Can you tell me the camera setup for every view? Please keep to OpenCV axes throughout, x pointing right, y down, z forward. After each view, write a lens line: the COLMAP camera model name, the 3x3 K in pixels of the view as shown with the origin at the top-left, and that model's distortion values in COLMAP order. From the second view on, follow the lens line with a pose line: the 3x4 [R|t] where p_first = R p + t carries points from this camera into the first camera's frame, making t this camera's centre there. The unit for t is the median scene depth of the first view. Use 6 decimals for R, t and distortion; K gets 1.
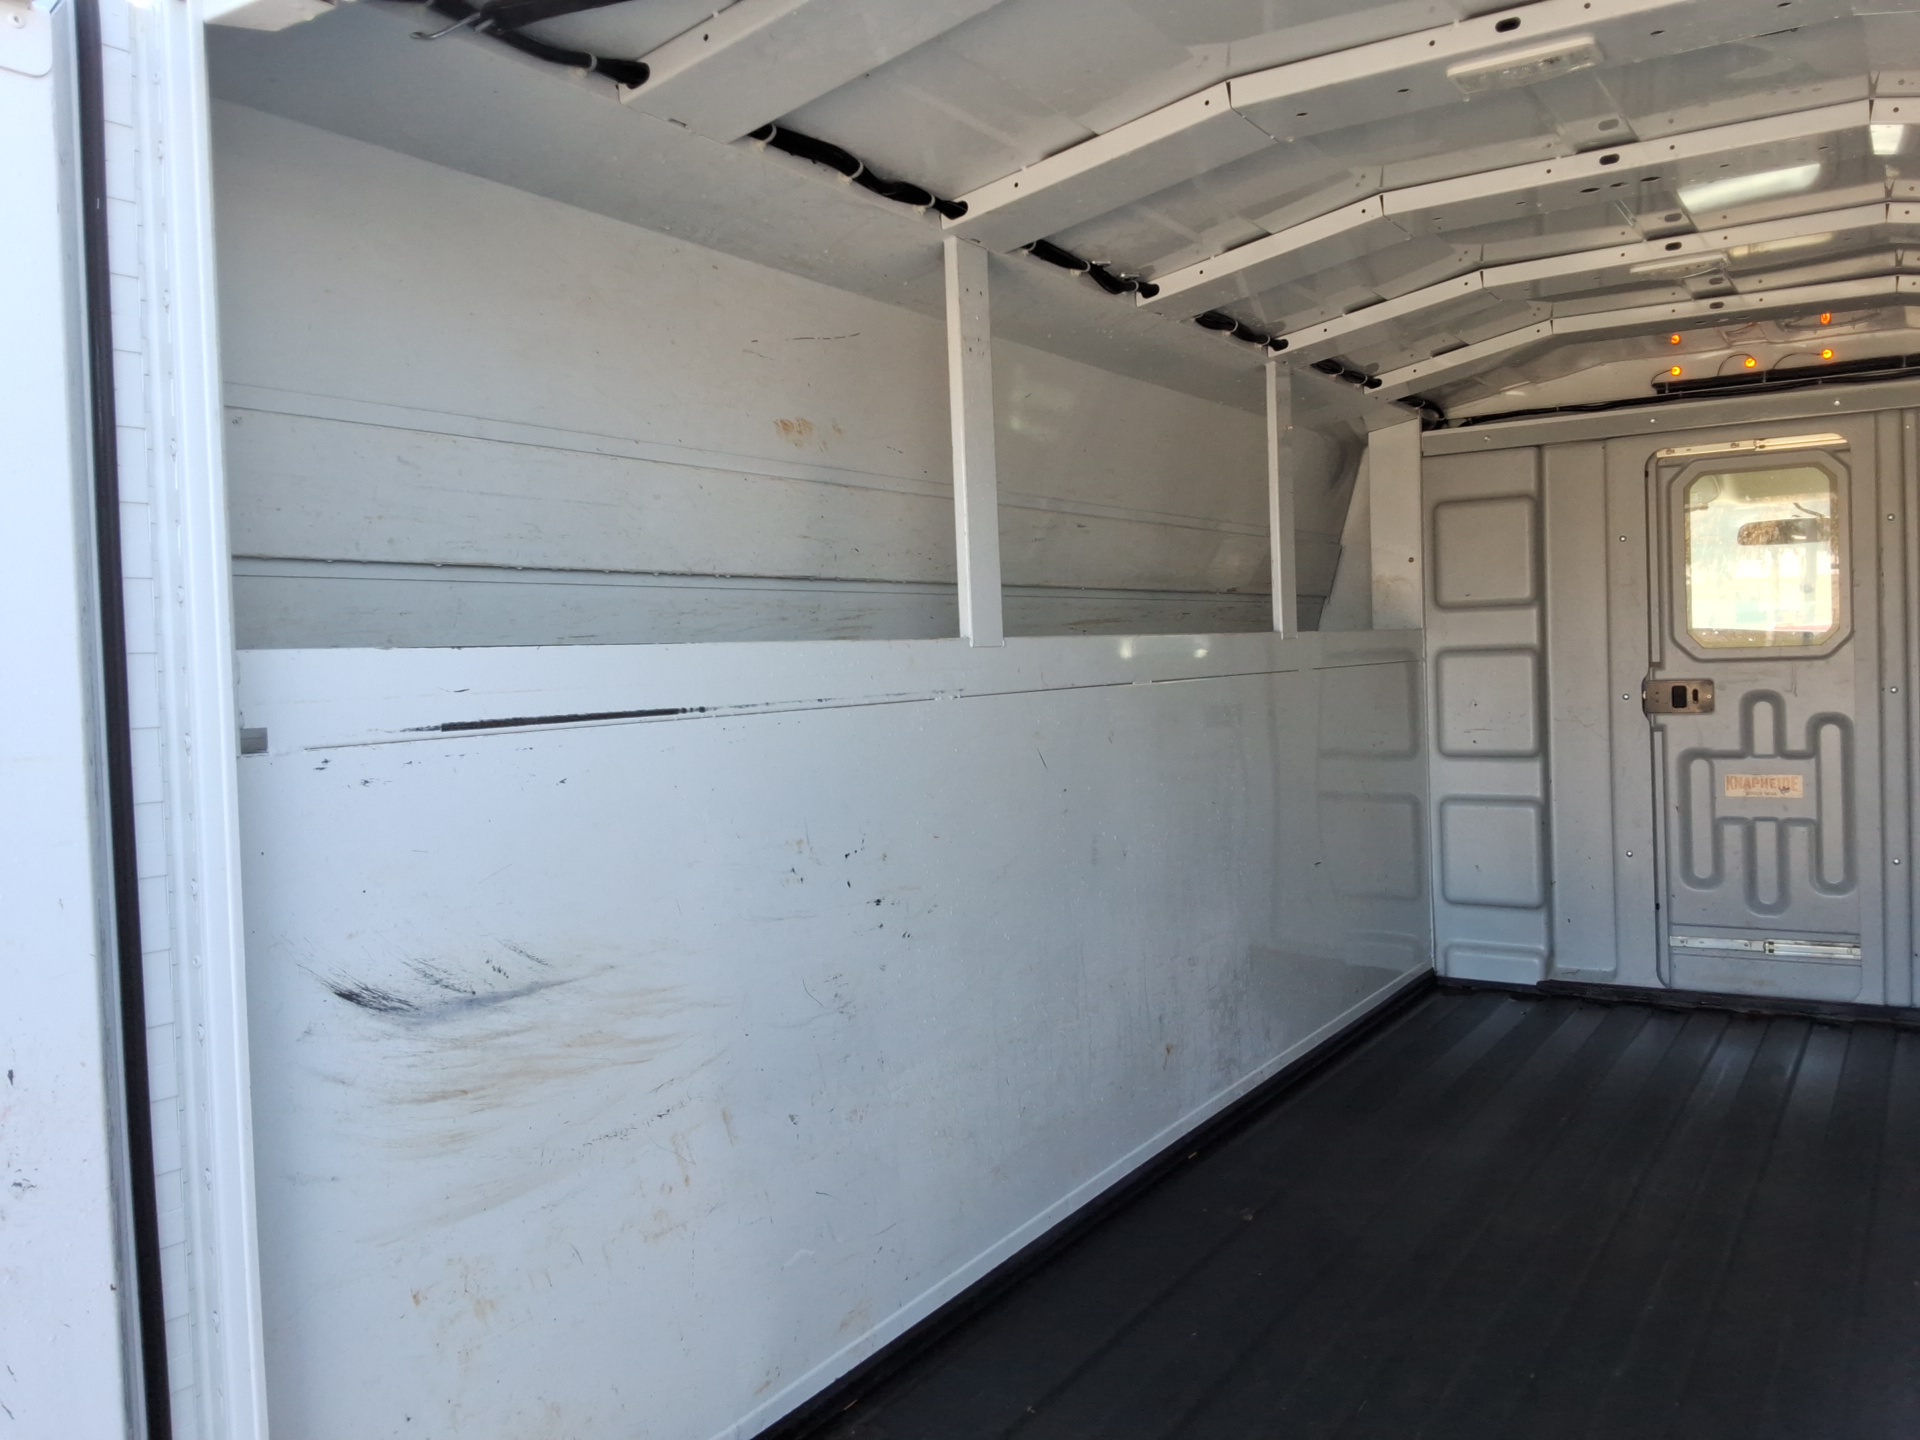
lens RADIAL K [[1540.5, 0, 978.0], [0, 1540.5, 703.3], [0, 0, 1]] dist [0.137752, -0.234872]
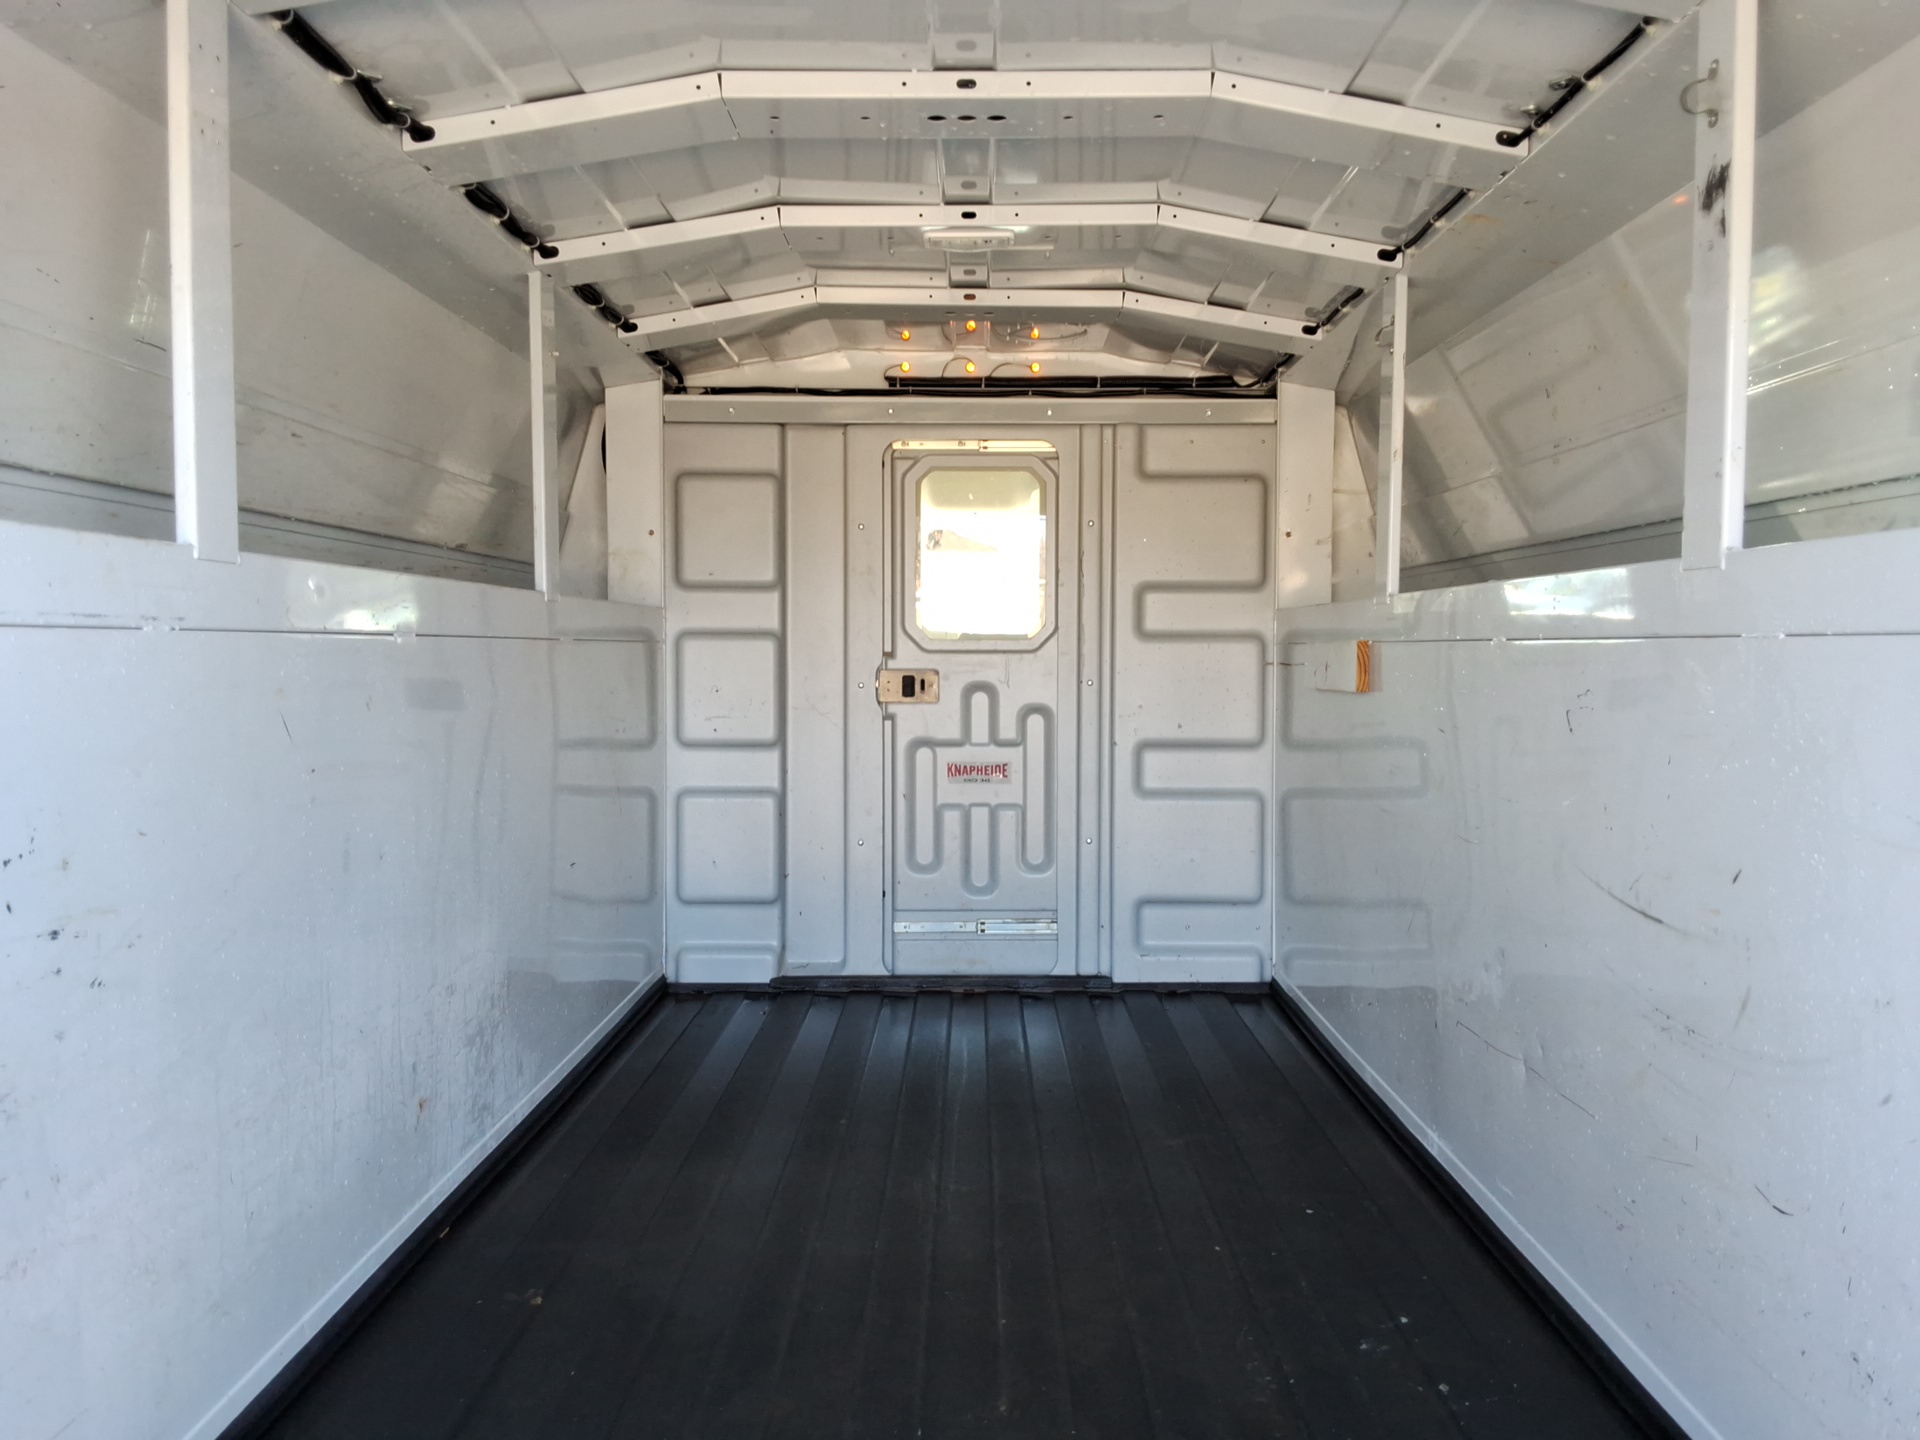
lens RADIAL K [[1540.5, 0, 978.0], [0, 1540.5, 703.3], [0, 0, 1]] dist [0.137752, -0.234872]
pose [[0.847960, 0.017947, 0.529756, -0.045371], [-0.013859, 0.999836, -0.011689, 0.018180], [-0.529879, 0.002570, 0.848070, 0.128003]]
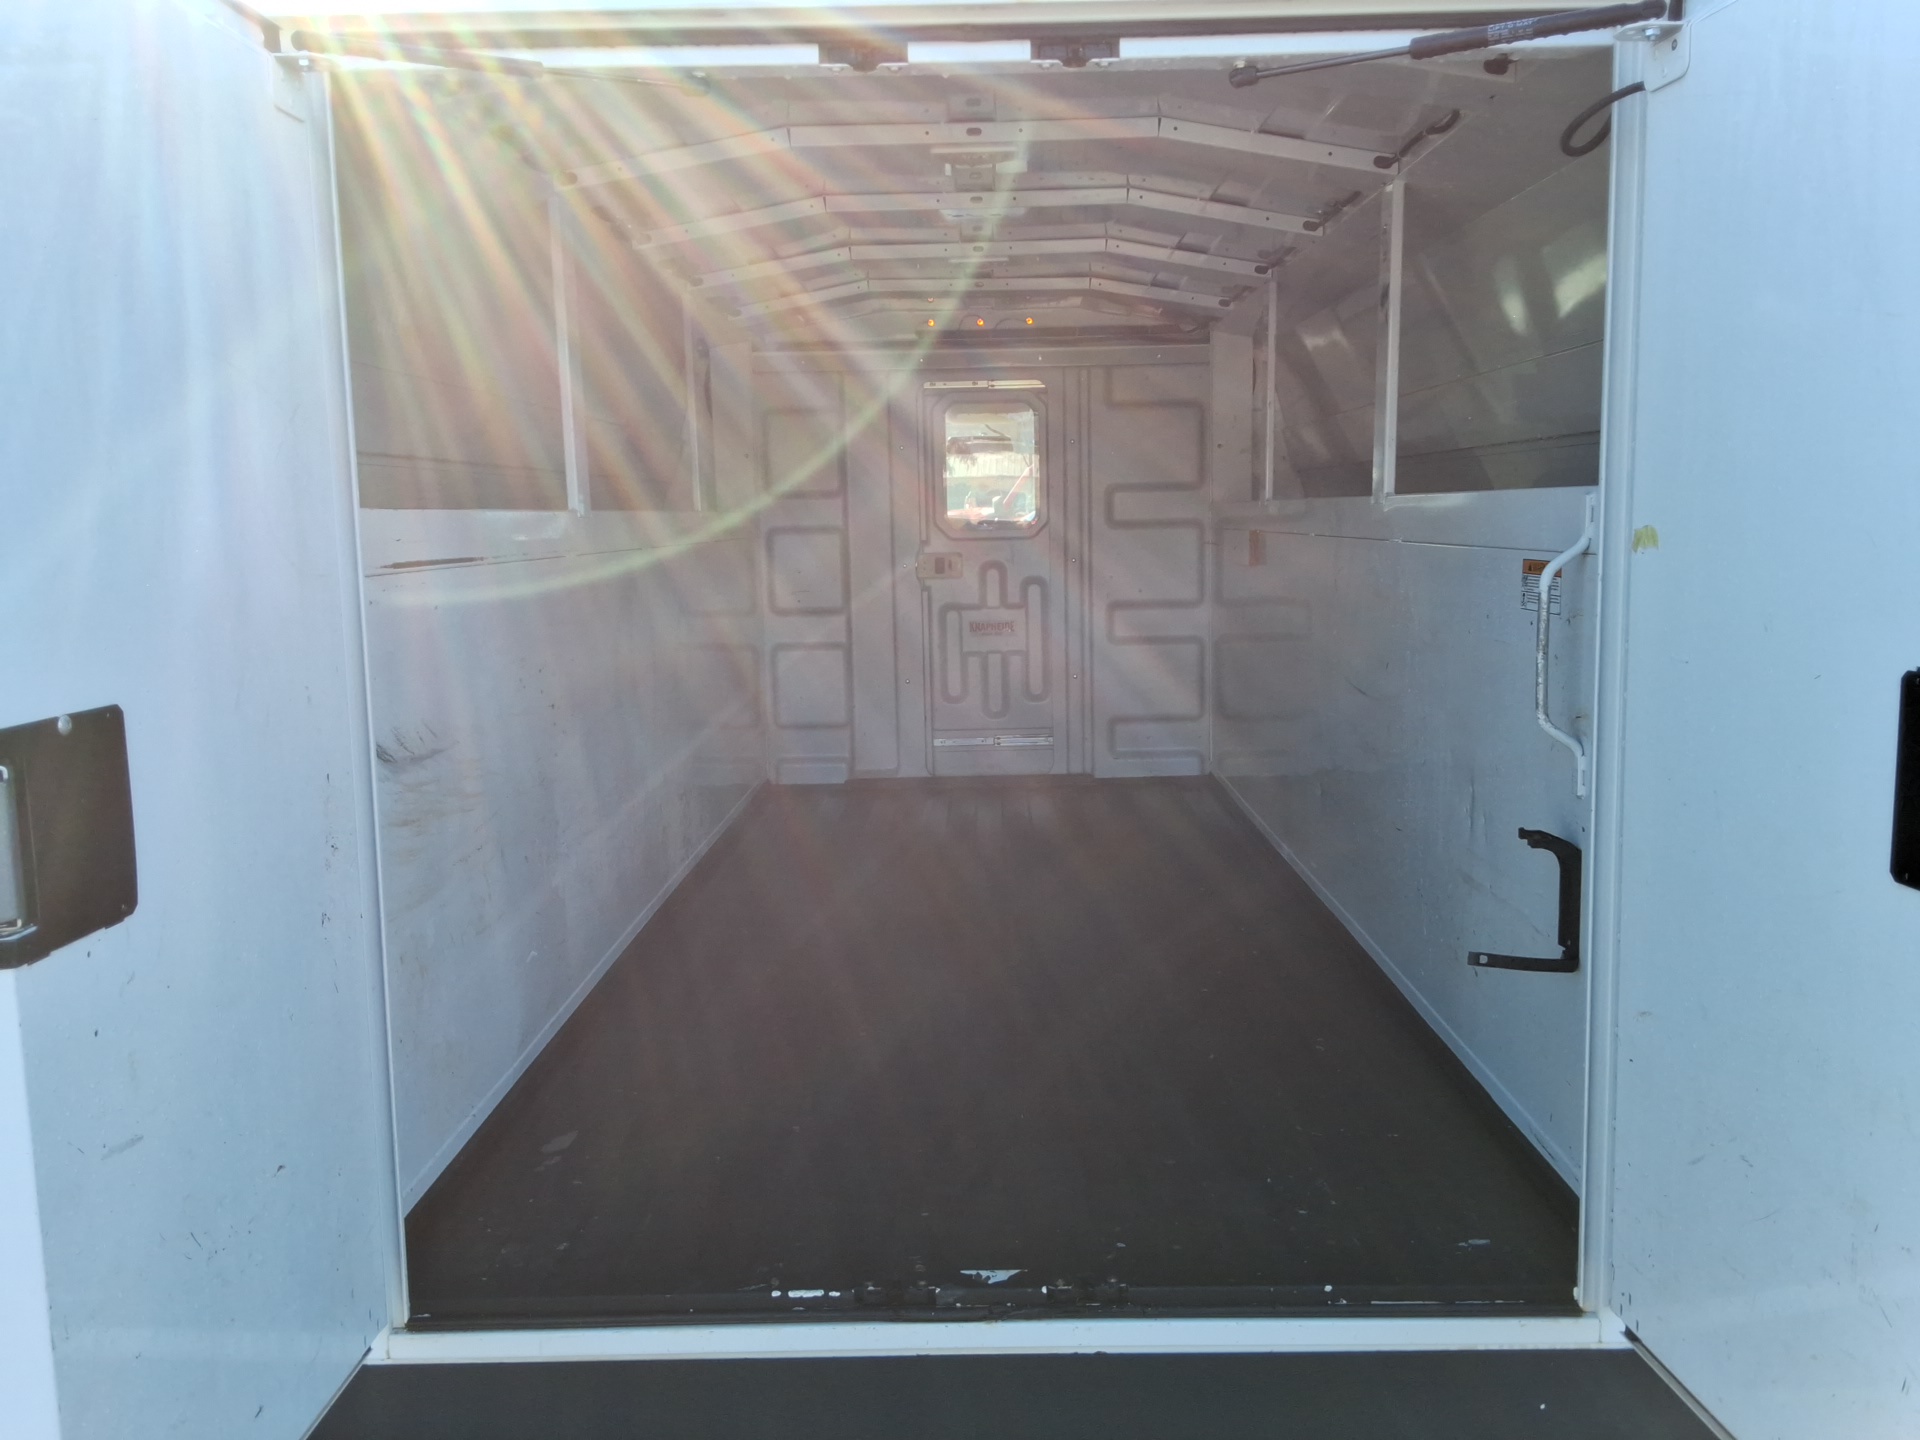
lens RADIAL K [[1534.6, 0, 983.5], [0, 1534.6, 701.3], [0, 0, 1]] dist [0.120547, -0.175963]
pose [[0.852121, -0.045075, 0.521400, -0.232634], [0.006369, 0.997103, 0.075790, 0.012717], [-0.523306, -0.061261, 0.849940, -0.178235]]
